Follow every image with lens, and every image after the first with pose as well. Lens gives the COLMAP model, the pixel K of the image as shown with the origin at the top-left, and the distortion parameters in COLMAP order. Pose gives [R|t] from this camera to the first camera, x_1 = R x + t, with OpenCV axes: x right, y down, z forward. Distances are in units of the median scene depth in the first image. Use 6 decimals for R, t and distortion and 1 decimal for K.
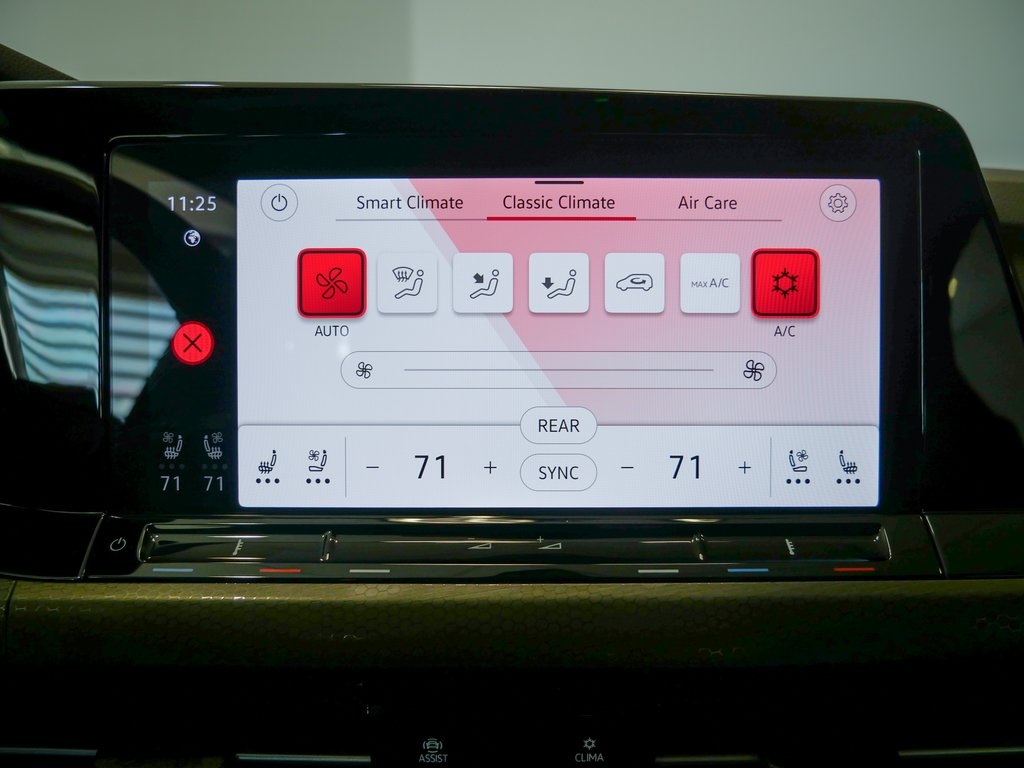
lens RADIAL K [[739.0, 0, 509.2], [0, 739.0, 384.7], [0, 0, 1]] dist [-0.040833, 0.004049]
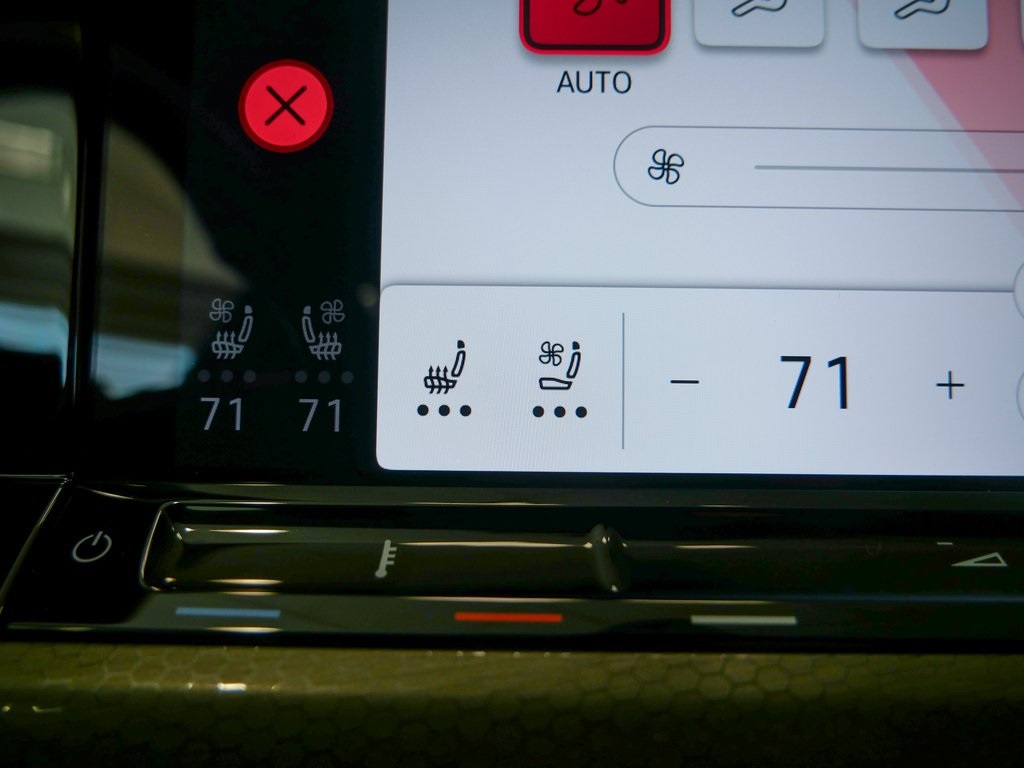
lens RADIAL K [[739.0, 0, 517.5], [0, 739.0, 386.0], [0, 0, 1]] dist [-0.040833, 0.004049]
pose [[0.999891, 0.013300, -0.006360, -0.282690], [-0.013720, 0.997364, -0.071249, 0.147427], [0.005396, 0.071329, 0.997438, 0.559945]]
